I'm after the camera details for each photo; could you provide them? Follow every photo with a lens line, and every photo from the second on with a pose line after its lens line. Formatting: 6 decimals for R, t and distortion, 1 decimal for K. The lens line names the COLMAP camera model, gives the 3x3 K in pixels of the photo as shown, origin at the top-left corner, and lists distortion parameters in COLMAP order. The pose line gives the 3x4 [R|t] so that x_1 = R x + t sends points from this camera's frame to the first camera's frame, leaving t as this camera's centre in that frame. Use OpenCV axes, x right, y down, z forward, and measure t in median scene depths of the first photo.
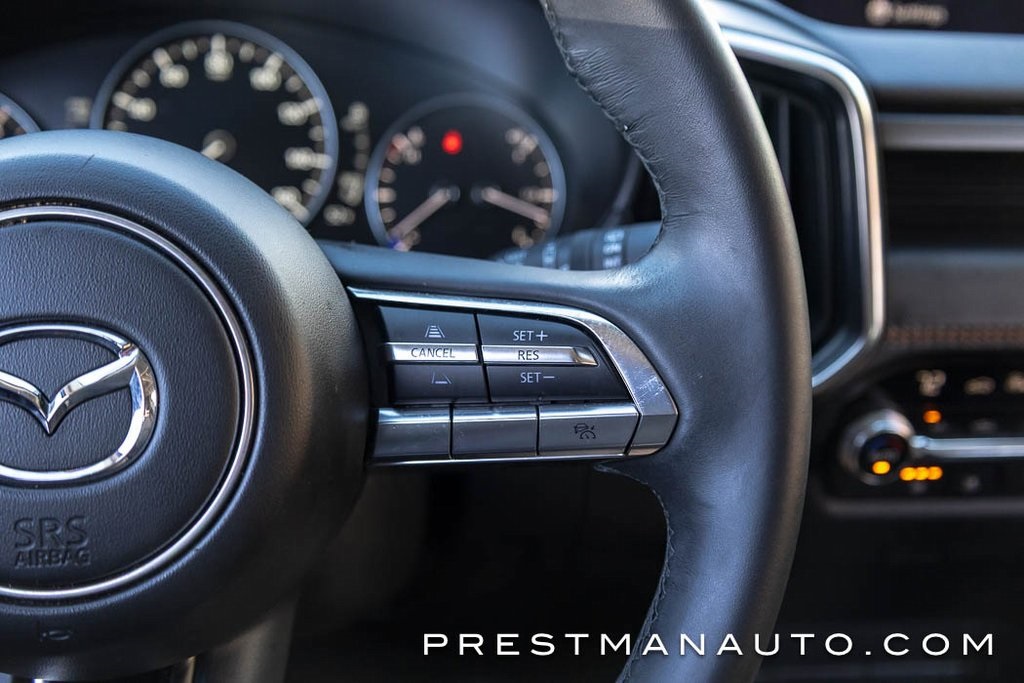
lens RADIAL K [[1119.4, 0, 507.7], [0, 1119.4, 347.9], [0, 0, 1]] dist [0.070510, 0.000000]
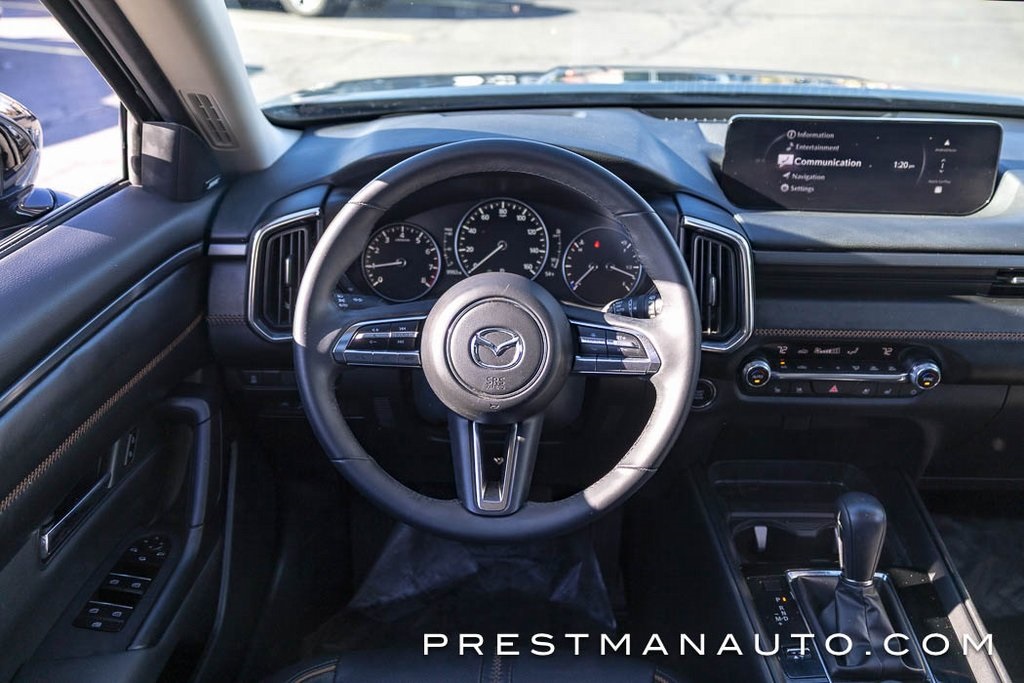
lens RADIAL K [[923.3, 0, 518.7], [0, 923.3, 341.2], [0, 0, 1]] dist [-0.017947, 0.021101]
pose [[0.992029, 0.028022, -0.122855, 0.038210], [-0.024215, 0.999183, 0.032369, -0.041481], [0.123662, -0.029136, 0.991897, -1.150105]]
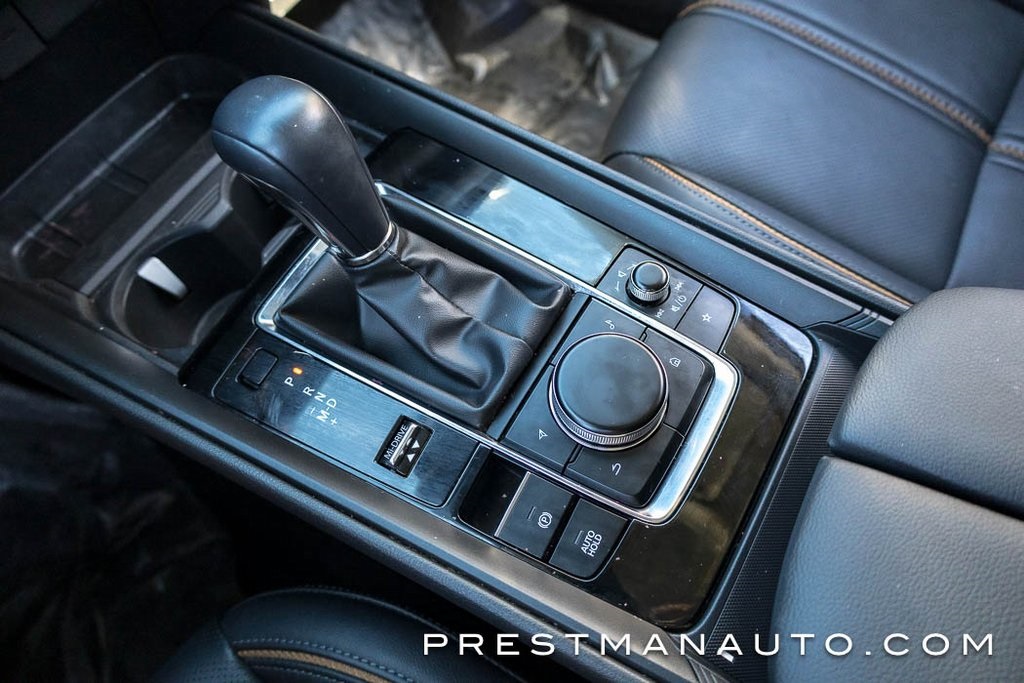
lens RADIAL K [[665.9, 0, 514.5], [0, 665.9, 339.7], [0, 0, 1]] dist [0.006467, 0.005504]
pose [[0.606791, -0.741837, 0.285451, 0.343824], [0.447140, 0.615483, 0.649035, 0.191297], [-0.657168, -0.266192, 0.705175, 0.248981]]
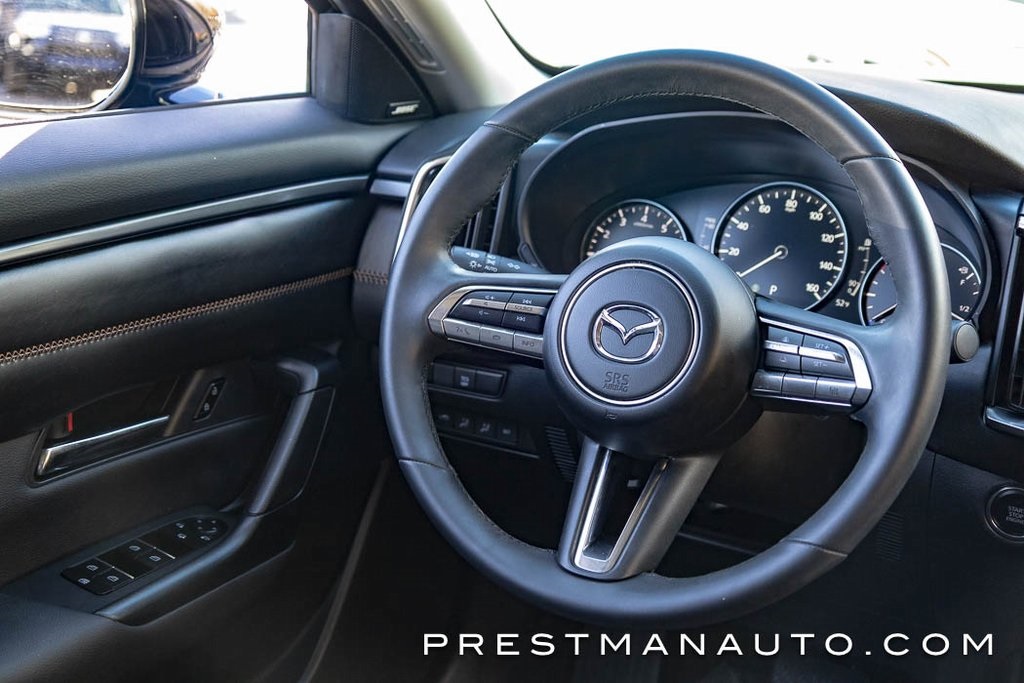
lens RADIAL K [[1325.2, 0, 511.1], [0, 1325.2, 339.4], [0, 0, 1]] dist [0.006643, 0.000000]
pose [[0.818563, 0.163655, -0.550611, 0.597237], [-0.225017, 0.973304, -0.045231, 0.144648], [0.528510, 0.160921, 0.833536, -0.952981]]
